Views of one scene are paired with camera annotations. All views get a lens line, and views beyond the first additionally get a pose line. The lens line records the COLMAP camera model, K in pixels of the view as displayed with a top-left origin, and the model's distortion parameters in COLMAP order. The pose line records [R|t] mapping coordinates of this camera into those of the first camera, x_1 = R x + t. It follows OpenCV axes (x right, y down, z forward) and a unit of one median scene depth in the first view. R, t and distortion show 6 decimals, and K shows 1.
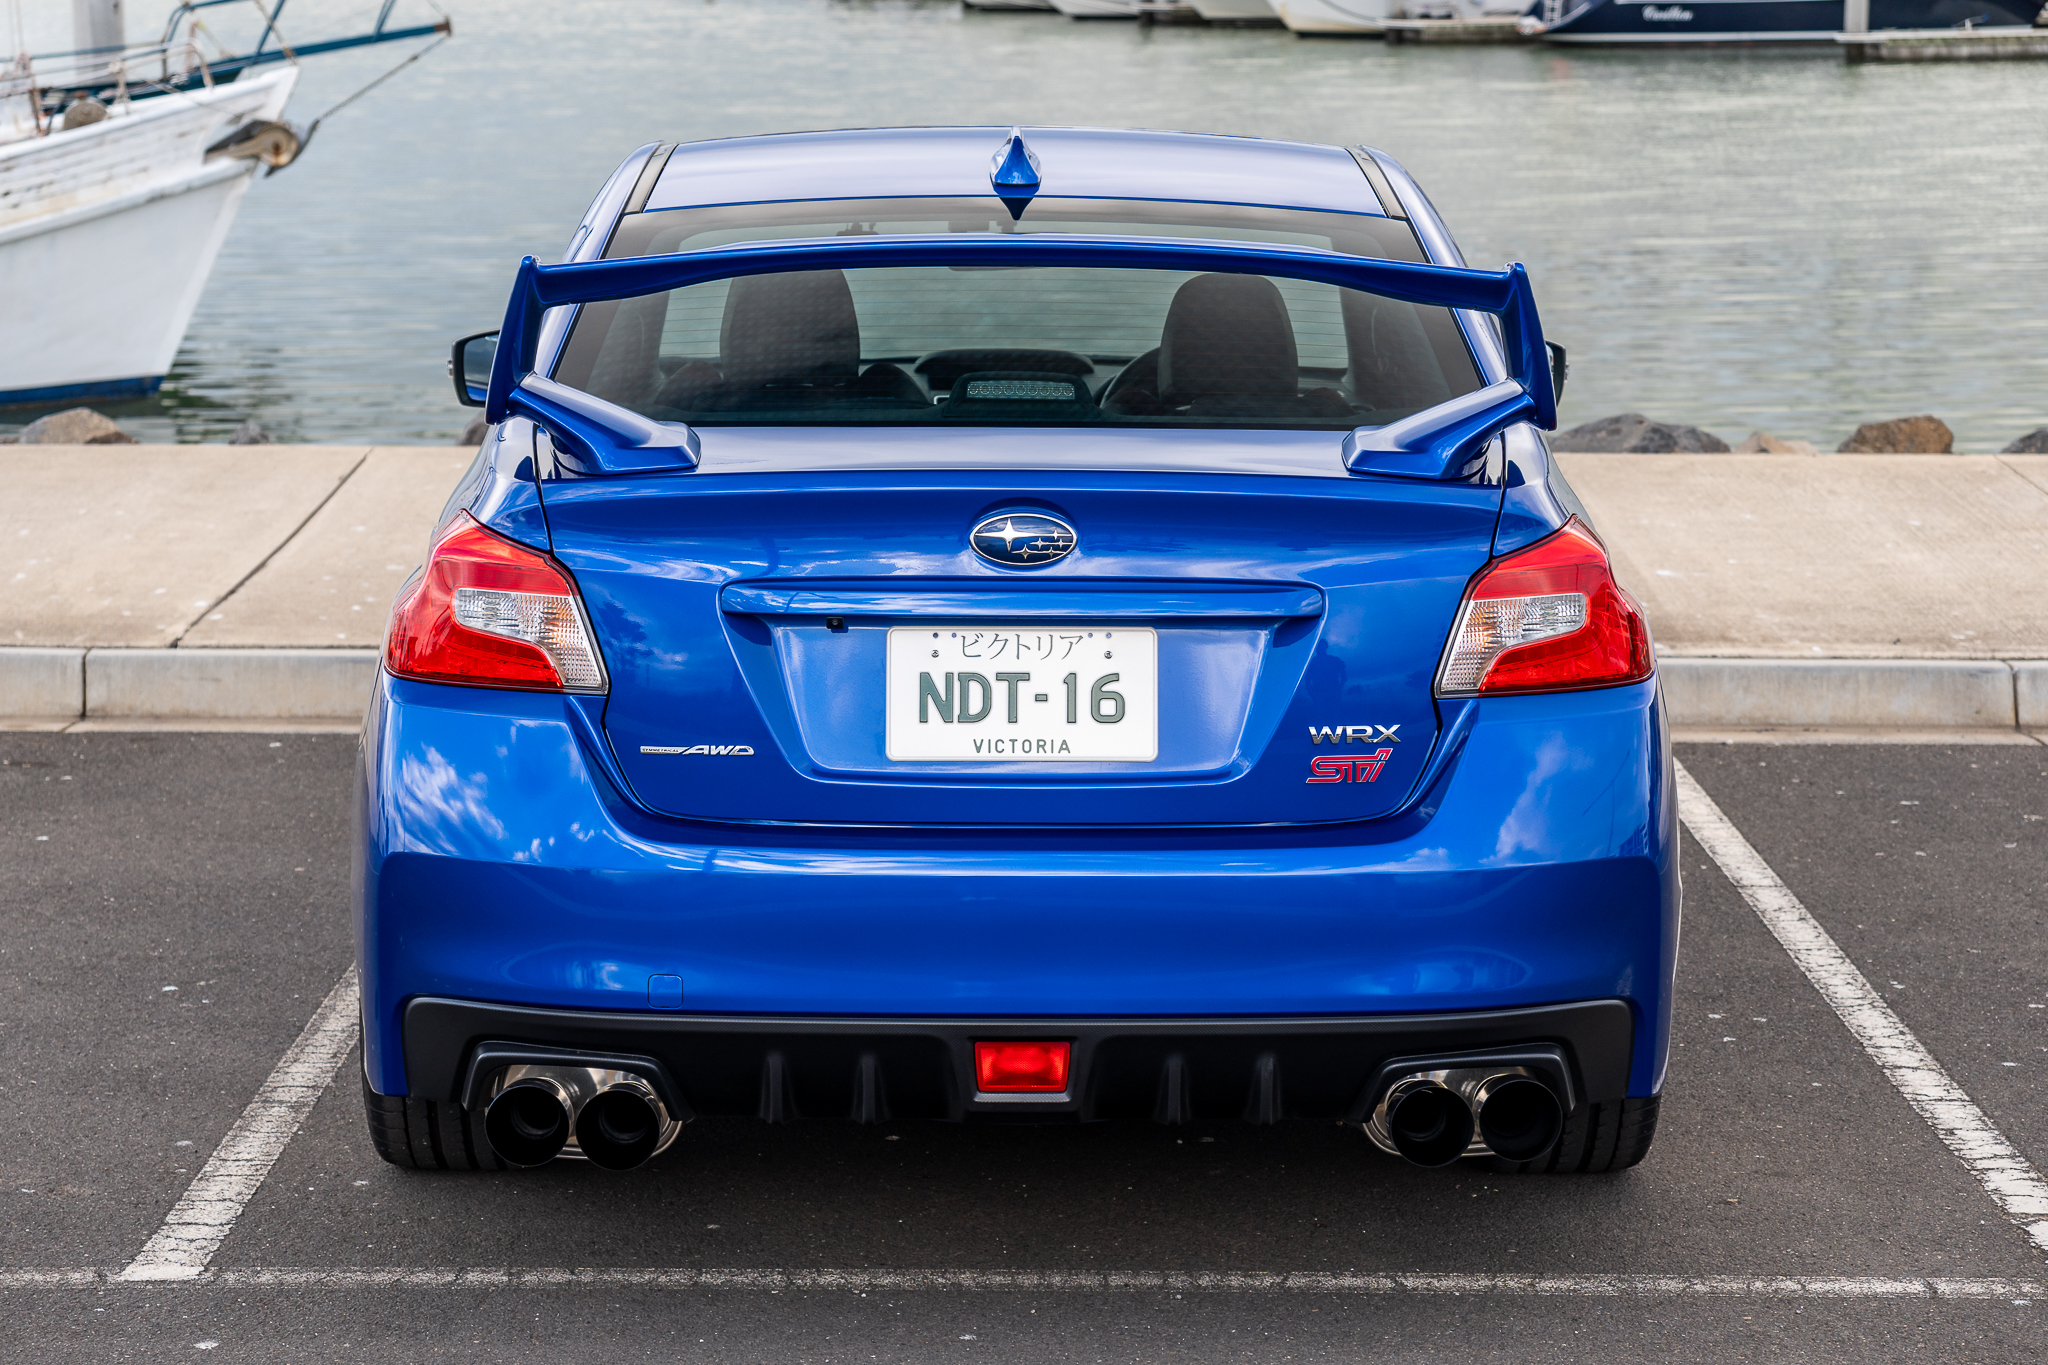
lens RADIAL K [[4218.5, 0, 1024.0], [0, 4218.5, 682.5], [0, 0, 1]] dist [0.039993, 0.065738]
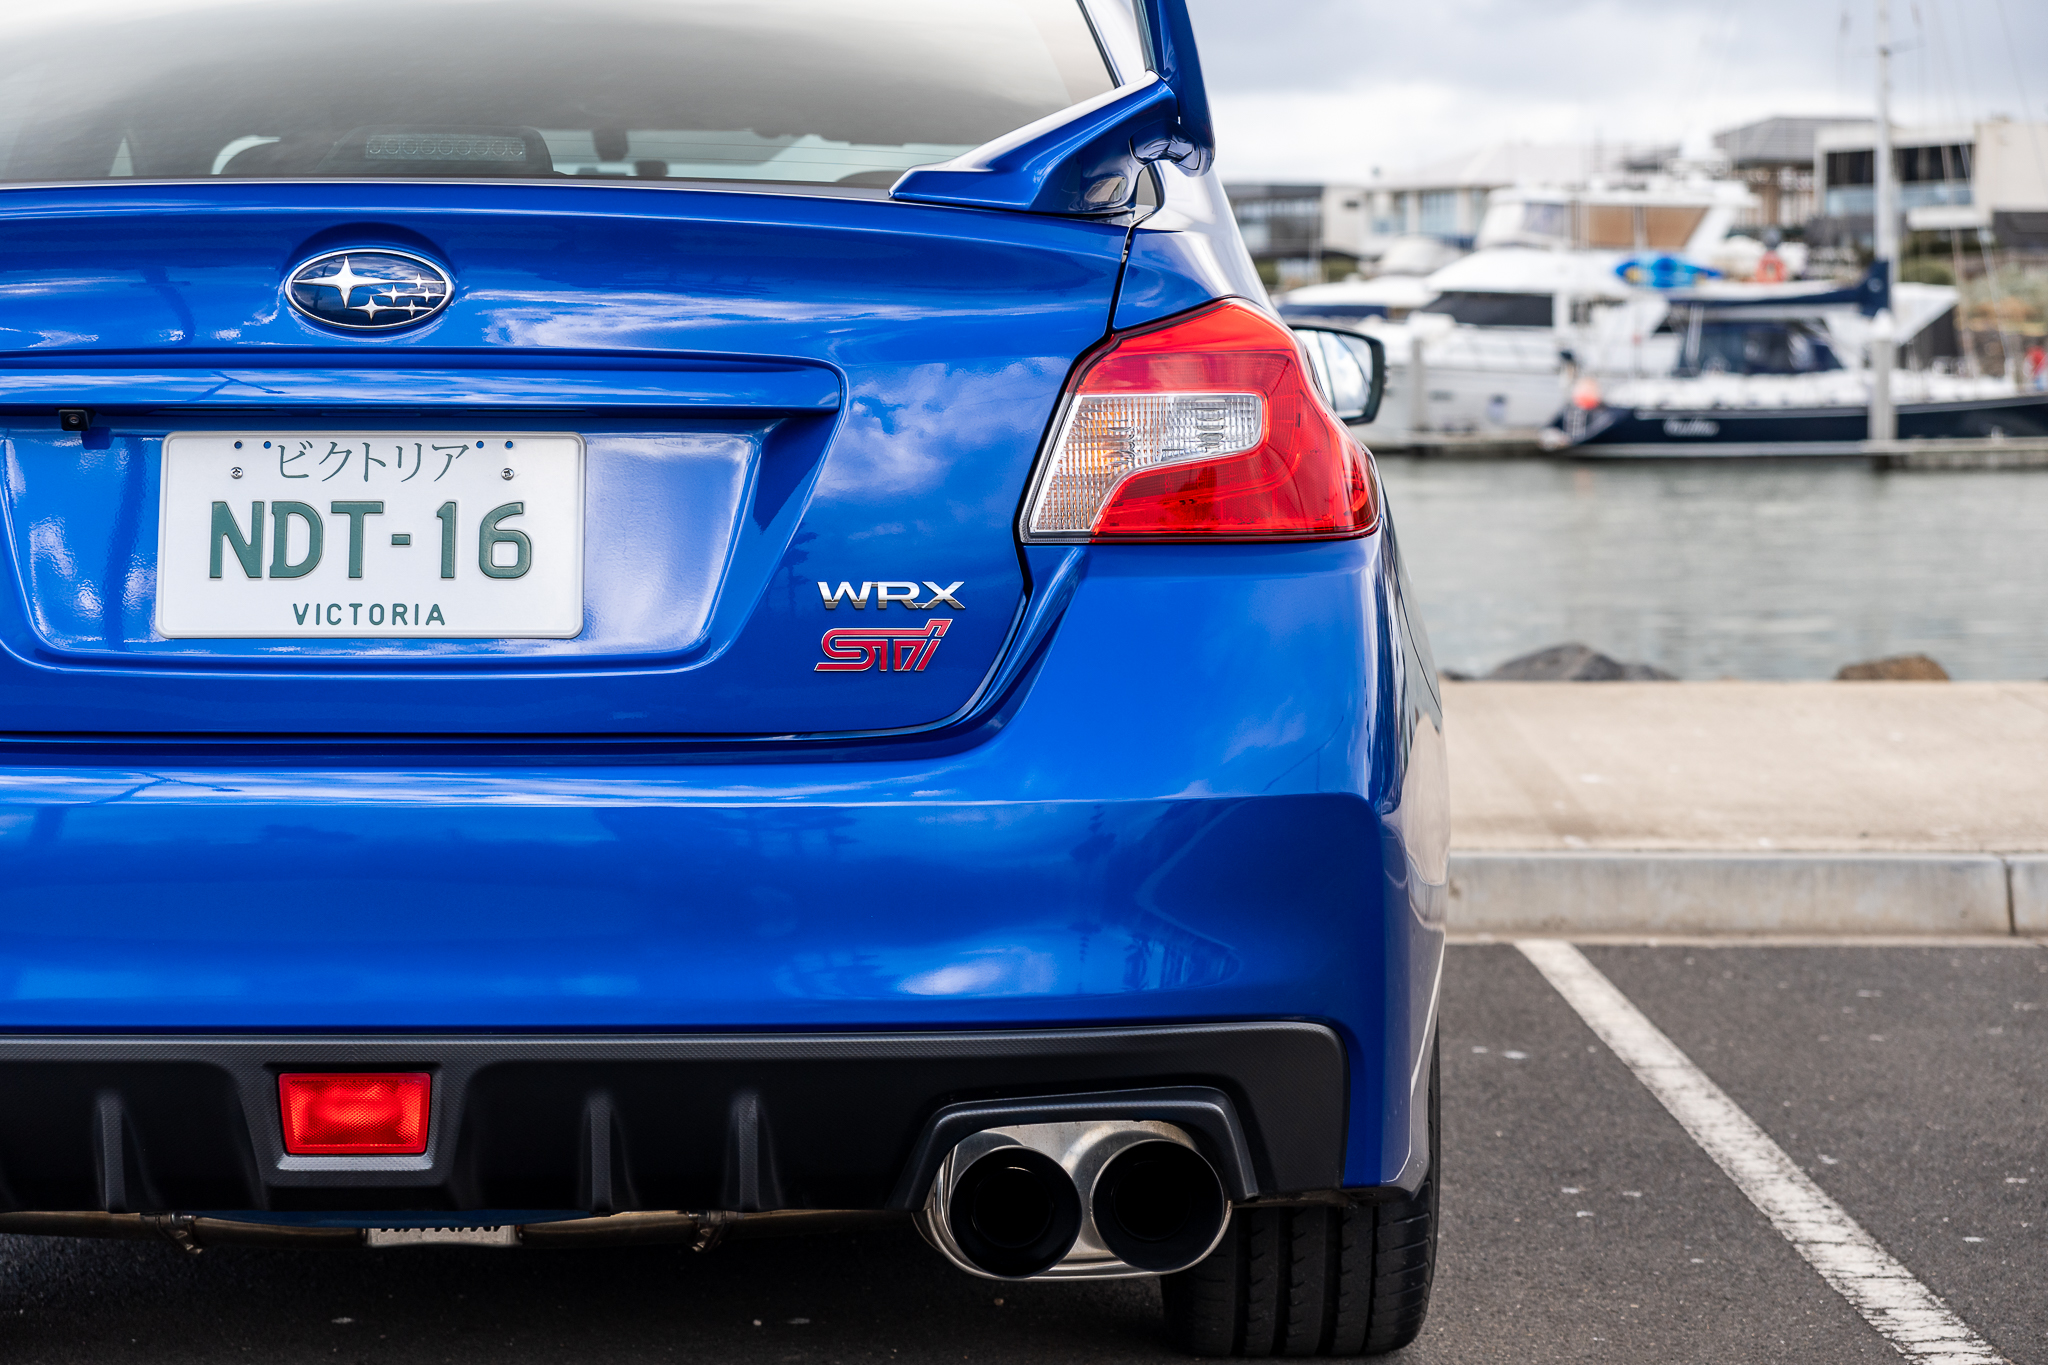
lens RADIAL K [[4285.7, 0, 1024.0], [0, 4285.7, 682.5], [0, 0, 1]] dist [-0.006698, 0.363021]
pose [[0.999964, -0.004744, -0.007045, 0.071761], [0.003992, 0.994657, -0.103162, 0.064454], [0.007497, 0.103130, 0.994640, 0.246922]]
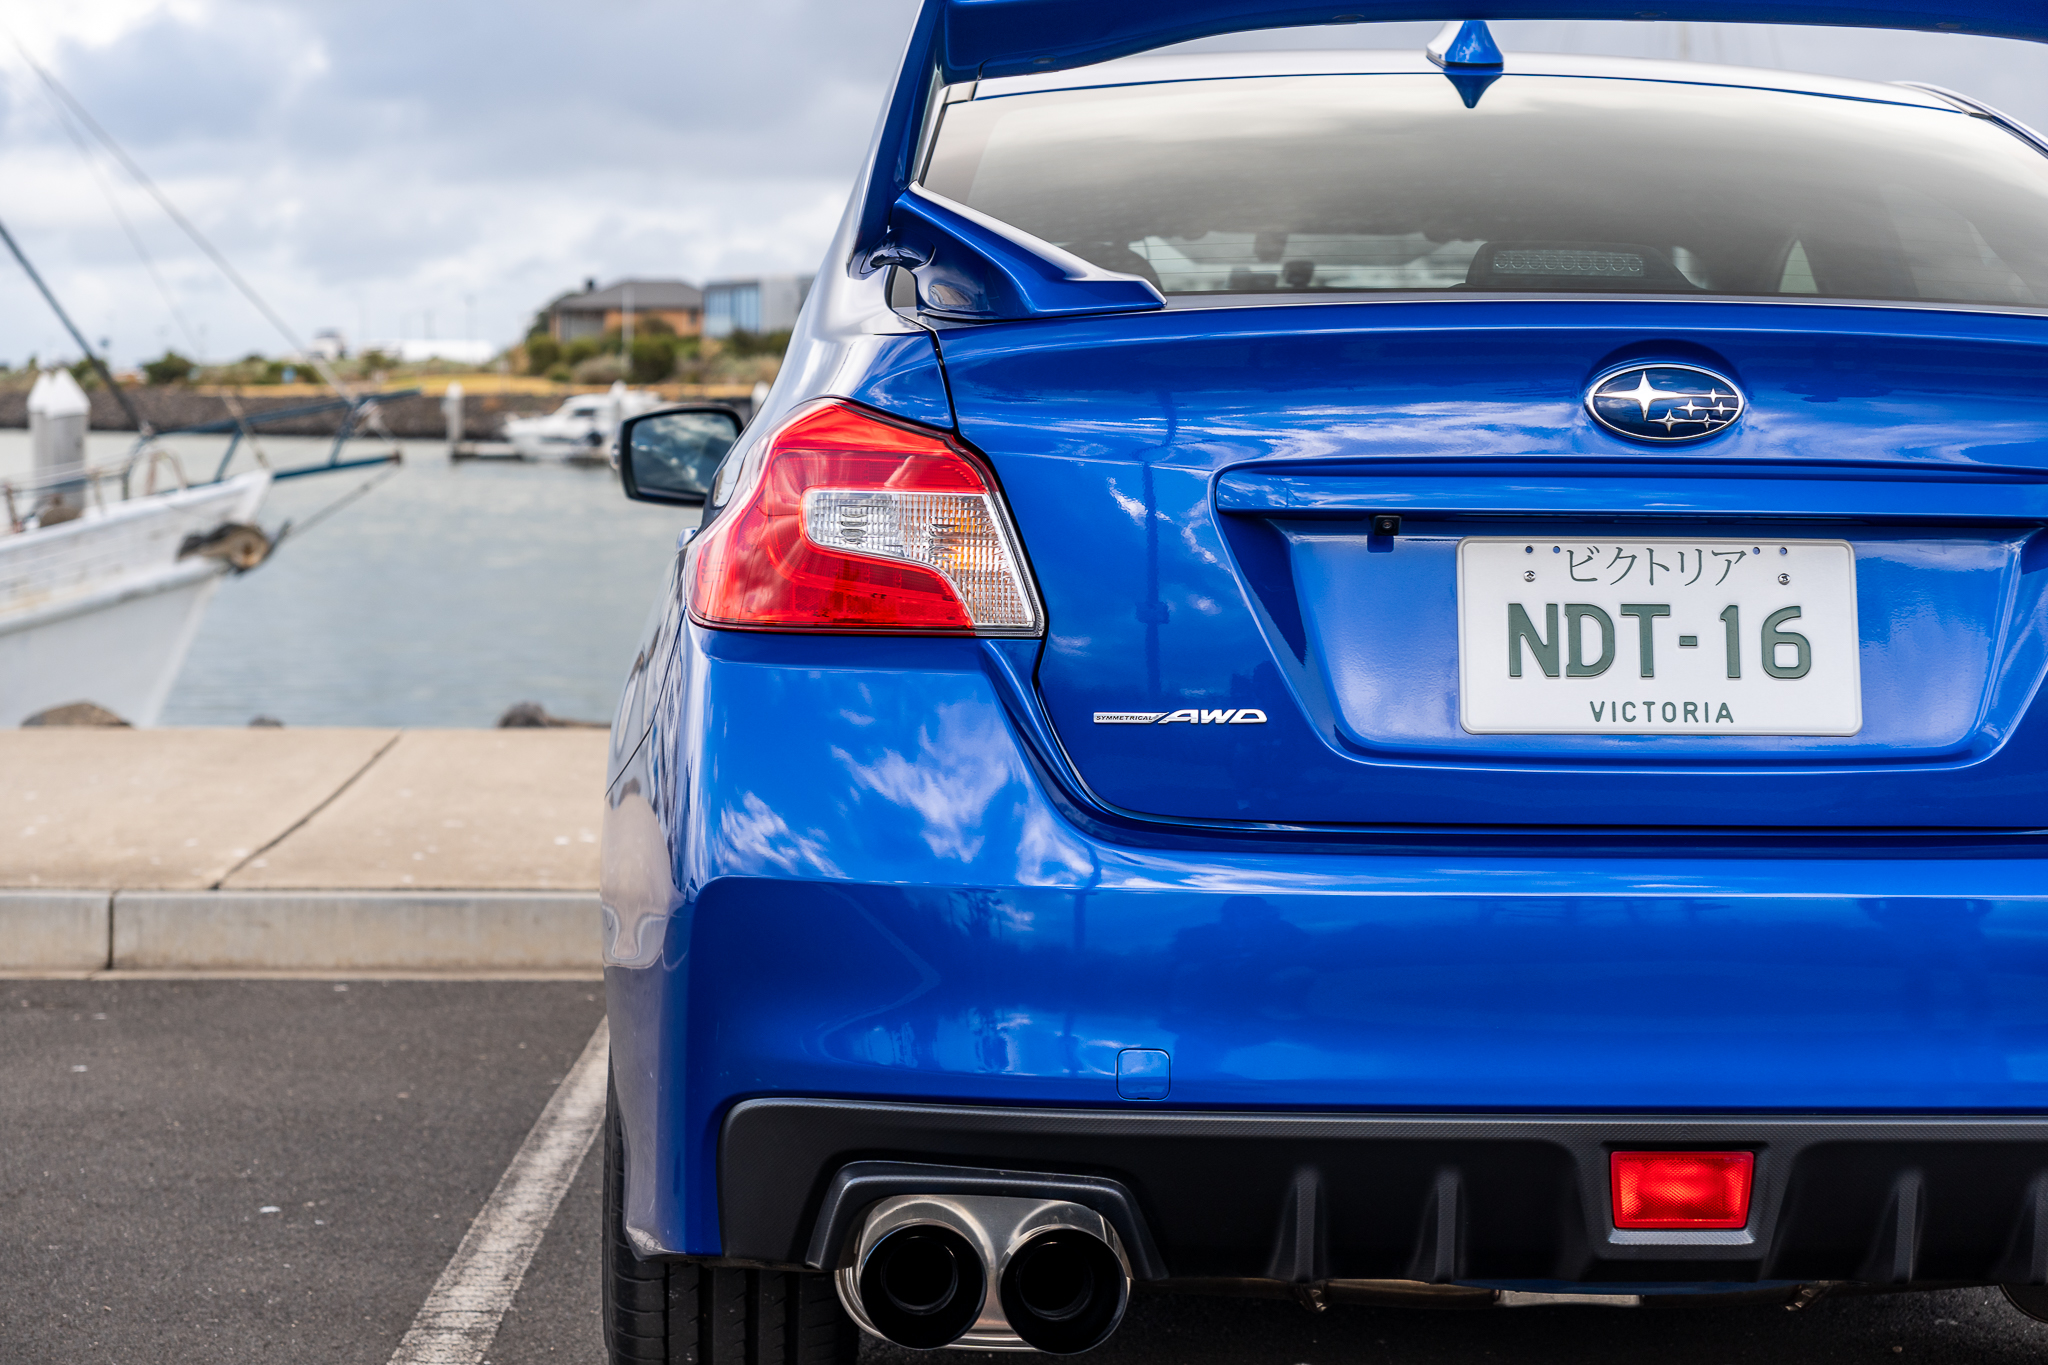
lens RADIAL K [[3916.9, 0, 1024.0], [0, 3916.9, 682.5], [0, 0, 1]] dist [0.038882, 0.127330]
pose [[0.999515, 0.000771, 0.031144, -0.084402], [0.002703, 0.993776, -0.111364, 0.055373], [-0.031036, 0.111395, 0.993292, 0.265419]]
